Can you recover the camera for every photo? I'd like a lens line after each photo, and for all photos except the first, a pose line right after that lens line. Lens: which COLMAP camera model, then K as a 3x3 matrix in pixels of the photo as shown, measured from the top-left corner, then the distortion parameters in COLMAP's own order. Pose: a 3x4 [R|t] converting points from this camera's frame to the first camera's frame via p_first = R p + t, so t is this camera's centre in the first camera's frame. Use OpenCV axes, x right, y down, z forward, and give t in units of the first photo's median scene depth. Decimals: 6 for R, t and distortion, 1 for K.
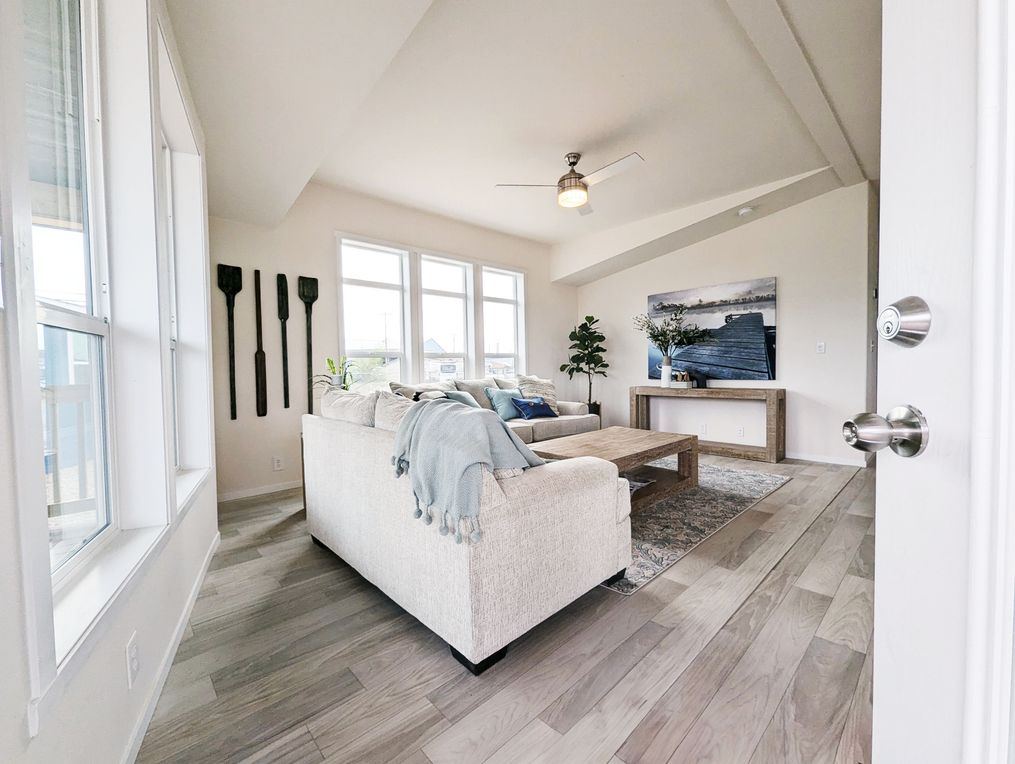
lens RADIAL K [[434.6, 0, 499.9], [0, 434.6, 380.4], [0, 0, 1]] dist [-0.003103, -0.001799]
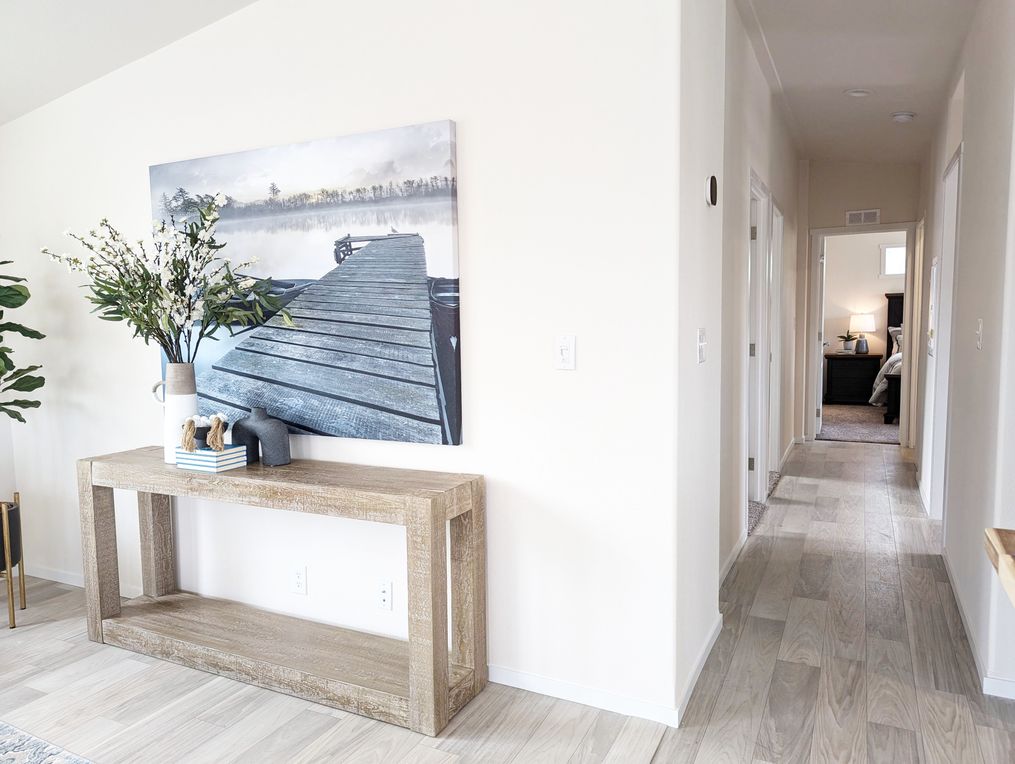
lens RADIAL K [[725.3, 0, 509.0], [0, 725.3, 386.0], [0, 0, 1]] dist [0.020547, -0.009428]
pose [[0.931257, -0.029081, 0.363200, 0.444271], [0.007480, 0.998126, 0.060738, -0.073555], [-0.364286, -0.053846, 0.929729, 0.454528]]
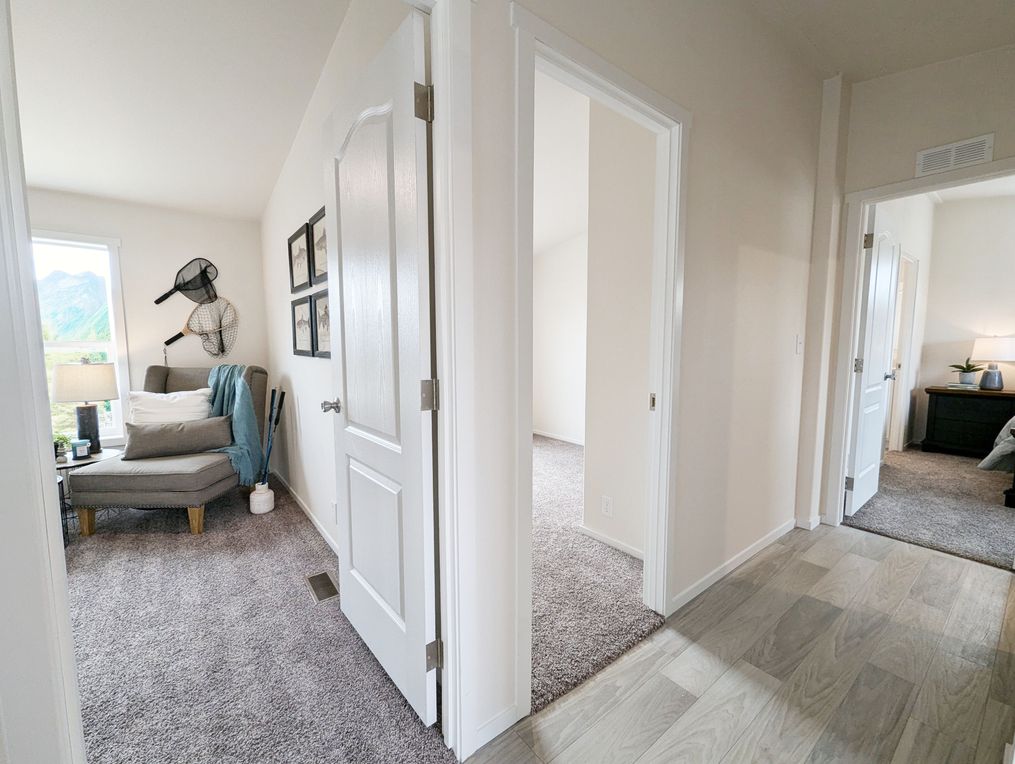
lens RADIAL K [[434.6, 0, 508.0], [0, 434.6, 388.1], [0, 0, 1]] dist [-0.003103, -0.001799]
pose [[0.996367, 0.028067, -0.080402, 0.642918], [-0.021908, 0.996830, 0.076482, -0.076216], [0.082293, -0.074442, 0.993824, 0.607513]]
